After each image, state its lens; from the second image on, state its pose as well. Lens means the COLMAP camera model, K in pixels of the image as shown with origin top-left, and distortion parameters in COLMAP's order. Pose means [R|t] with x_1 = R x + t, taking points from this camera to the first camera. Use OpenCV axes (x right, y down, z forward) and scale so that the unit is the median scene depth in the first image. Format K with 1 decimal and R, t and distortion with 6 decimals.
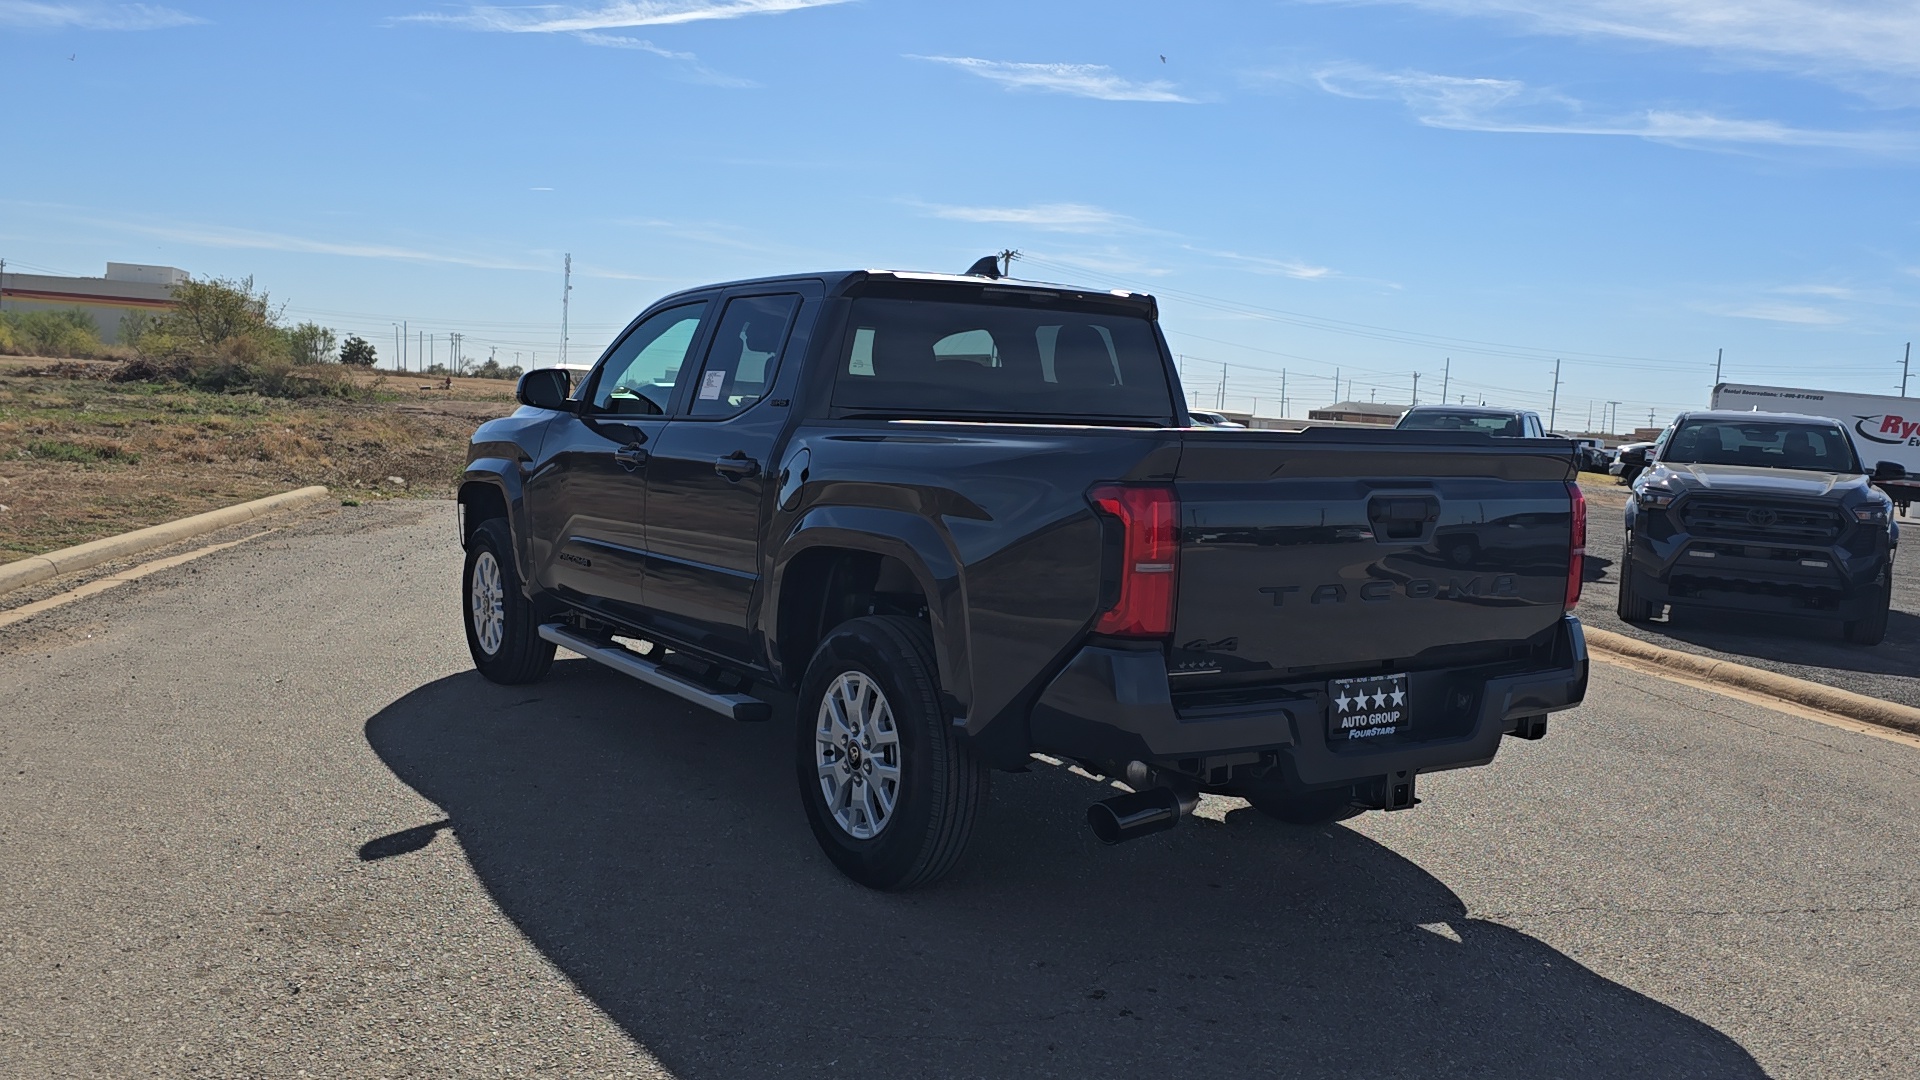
lens RADIAL K [[1579.2, 0, 959.3], [0, 1579.2, 552.8], [0, 0, 1]] dist [-0.006738, 0.004116]
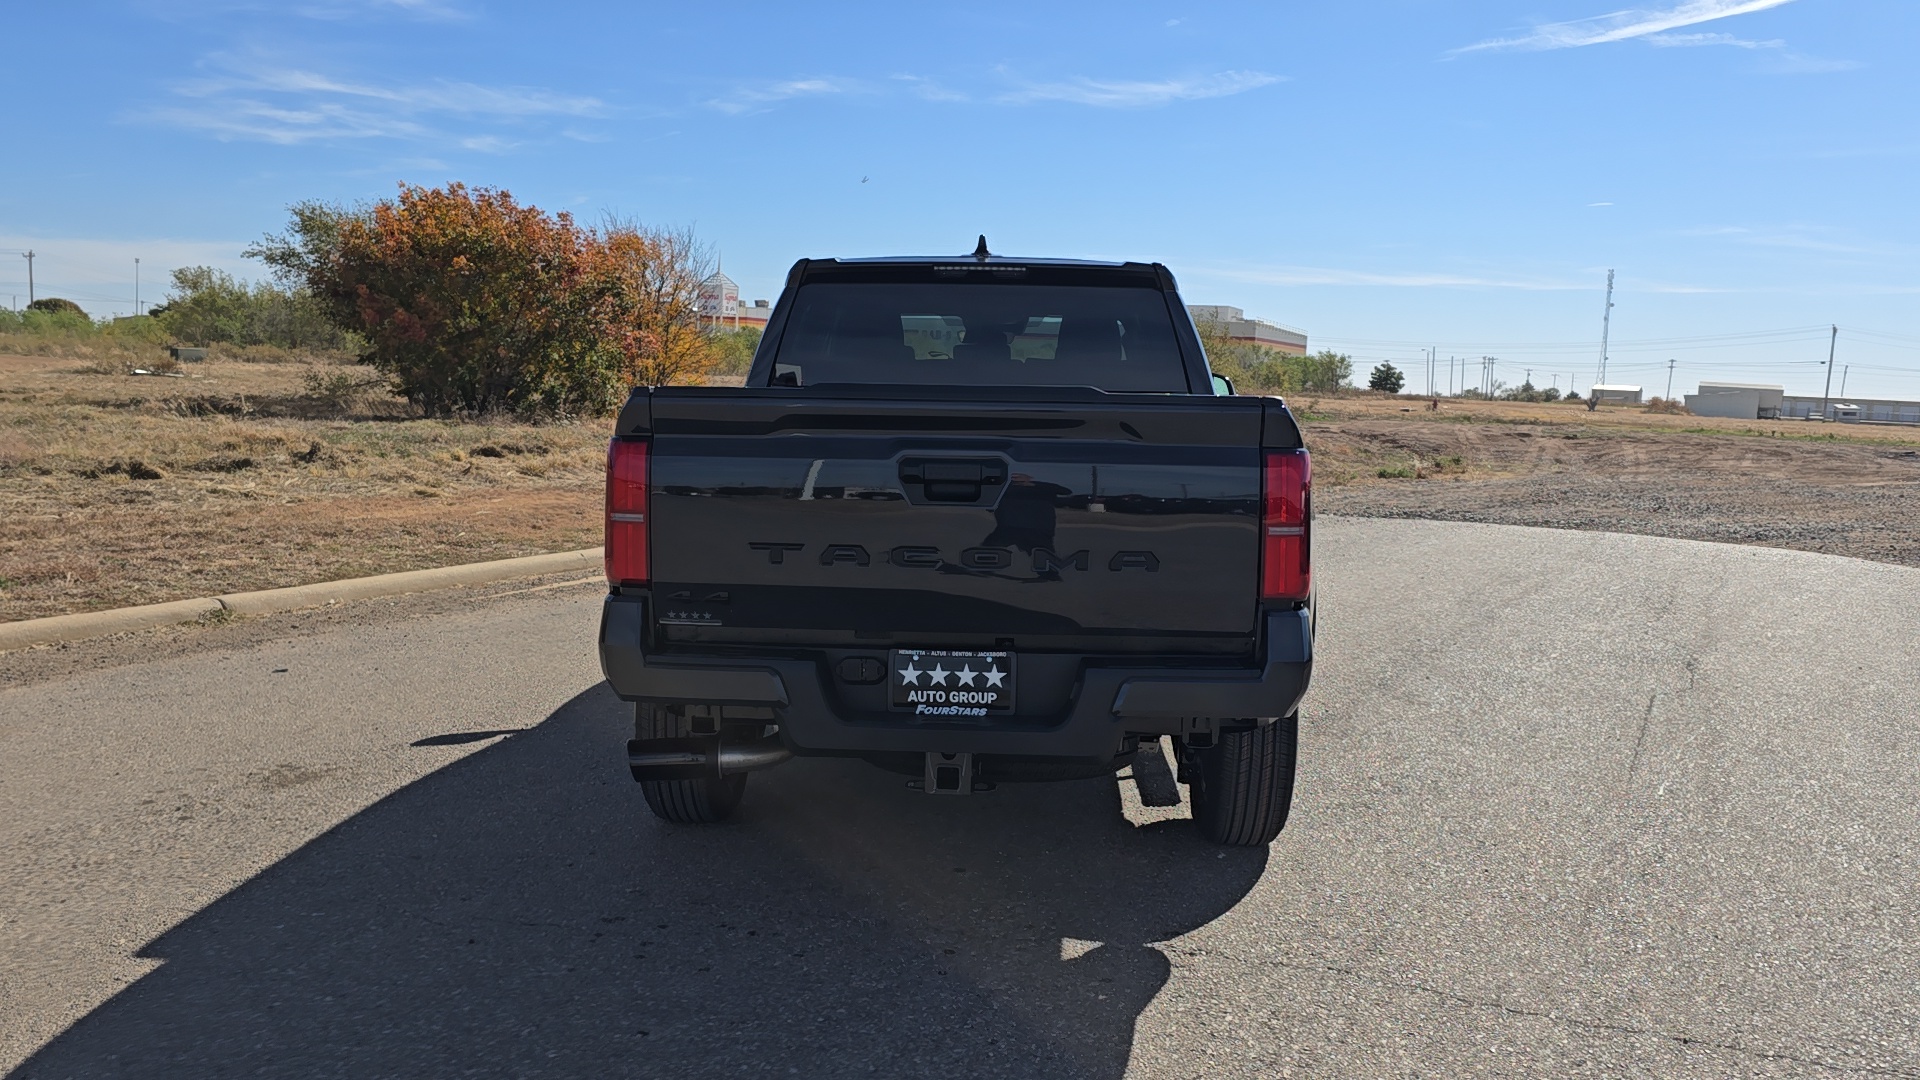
lens RADIAL K [[1579.2, 0, 959.3], [0, 1579.2, 552.8], [0, 0, 1]] dist [-0.006738, 0.004116]
pose [[0.808751, 0.037279, -0.586969, 0.804875], [-0.046021, 0.998940, 0.000034, 0.019964], [0.586348, 0.026985, 0.809609, 0.241829]]
